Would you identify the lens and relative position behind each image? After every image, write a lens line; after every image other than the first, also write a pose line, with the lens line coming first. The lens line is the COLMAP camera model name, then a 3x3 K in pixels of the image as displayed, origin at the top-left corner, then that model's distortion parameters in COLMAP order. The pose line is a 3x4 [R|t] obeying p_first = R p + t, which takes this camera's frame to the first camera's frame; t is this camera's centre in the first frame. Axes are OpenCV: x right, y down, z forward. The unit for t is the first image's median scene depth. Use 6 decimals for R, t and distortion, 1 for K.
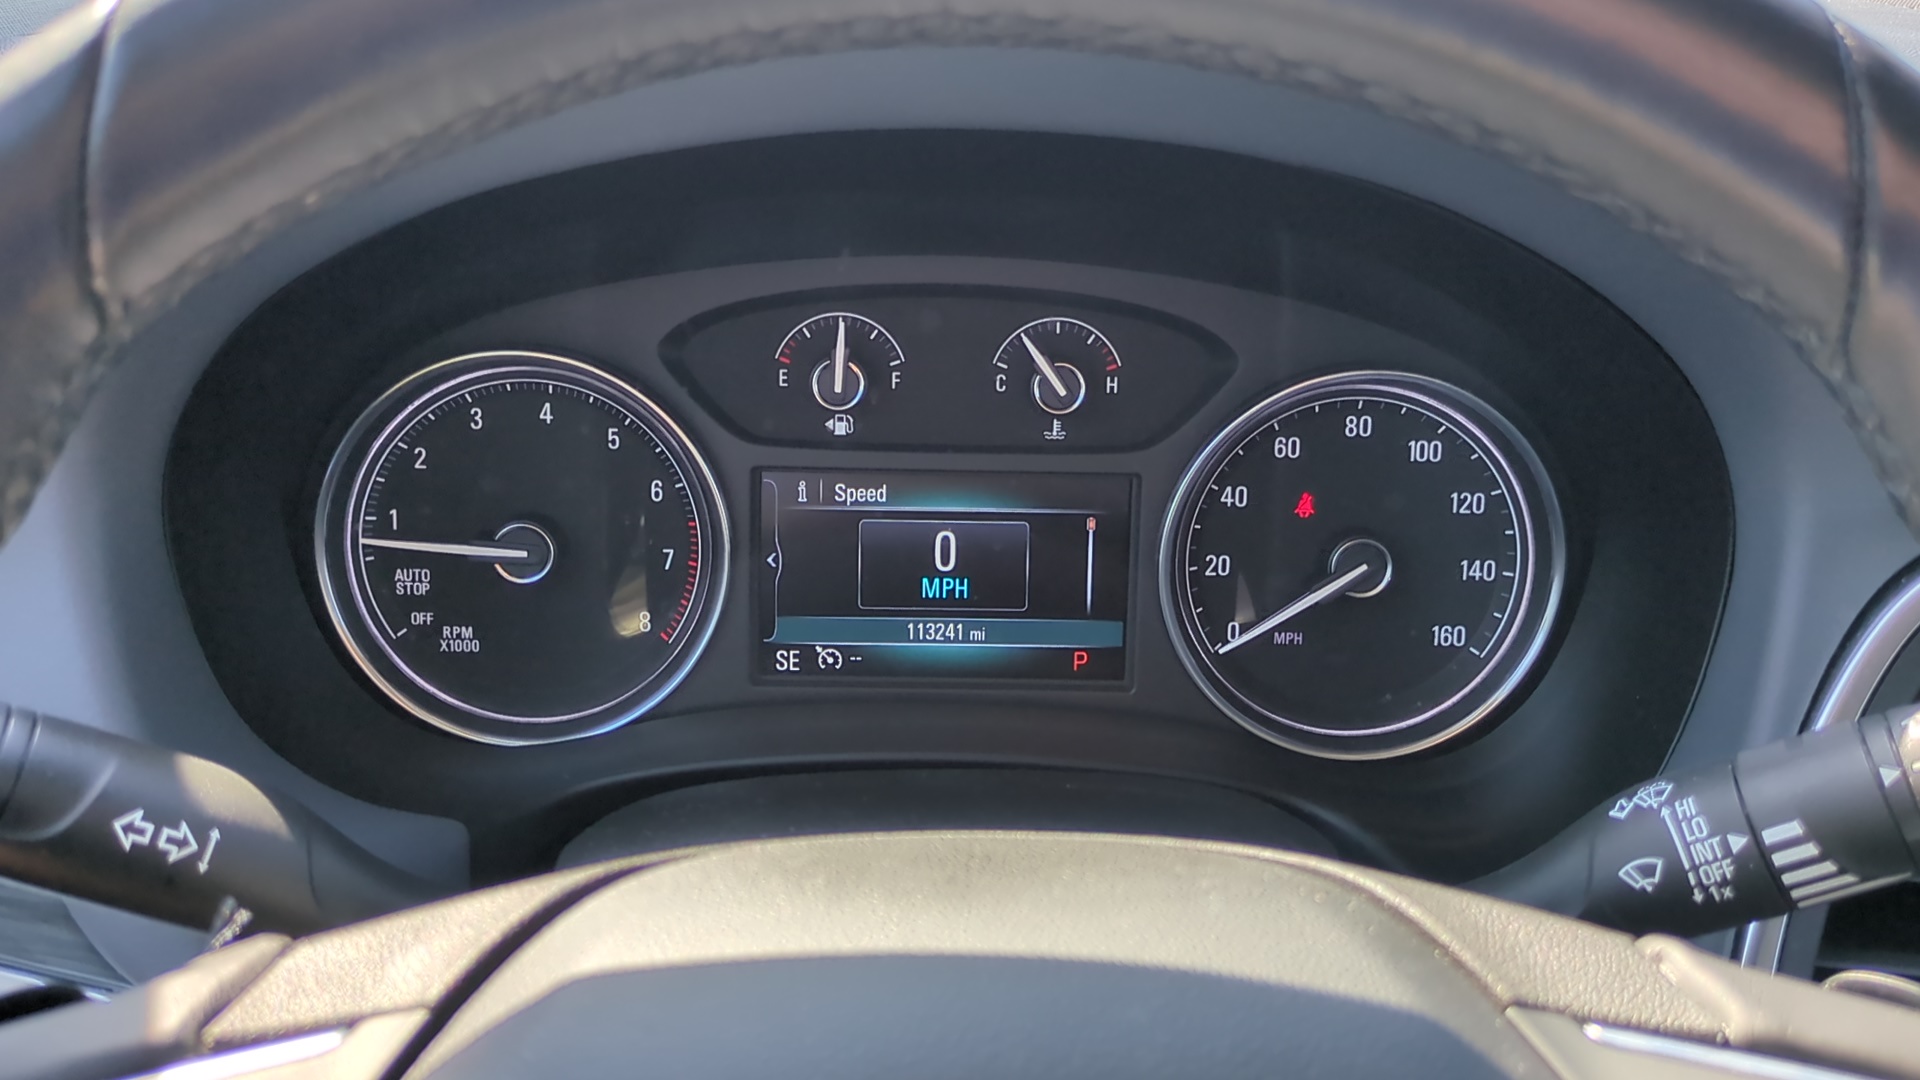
lens RADIAL K [[2286.6, 0, 953.6], [0, 2286.6, 532.0], [0, 0, 1]] dist [0.036556, 0.000000]
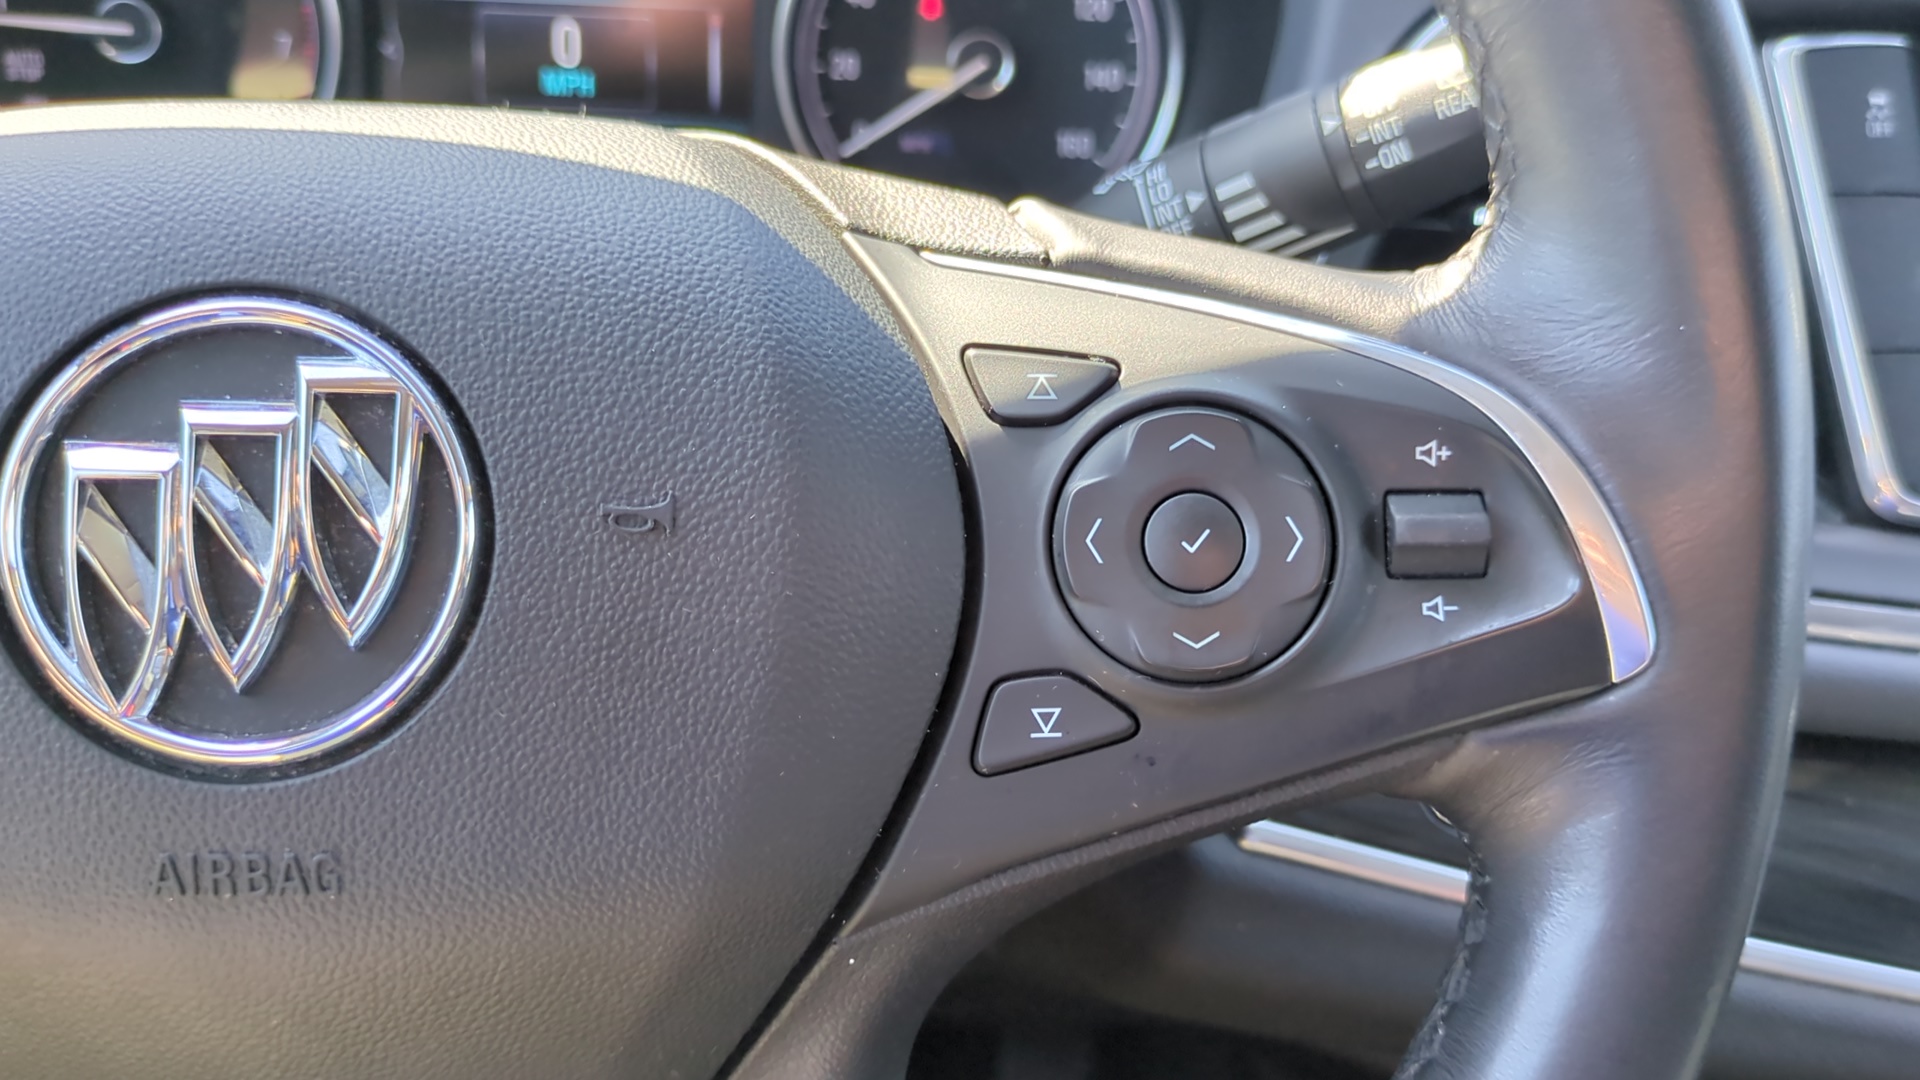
lens RADIAL K [[2286.6, 0, 923.5], [0, 2286.6, 540.0], [0, 0, 1]] dist [0.036556, 0.000000]
pose [[0.998797, 0.008664, 0.048257, 0.171294], [-0.014354, 0.992808, 0.118853, 0.166613], [-0.046880, -0.119403, 0.991738, -0.034945]]
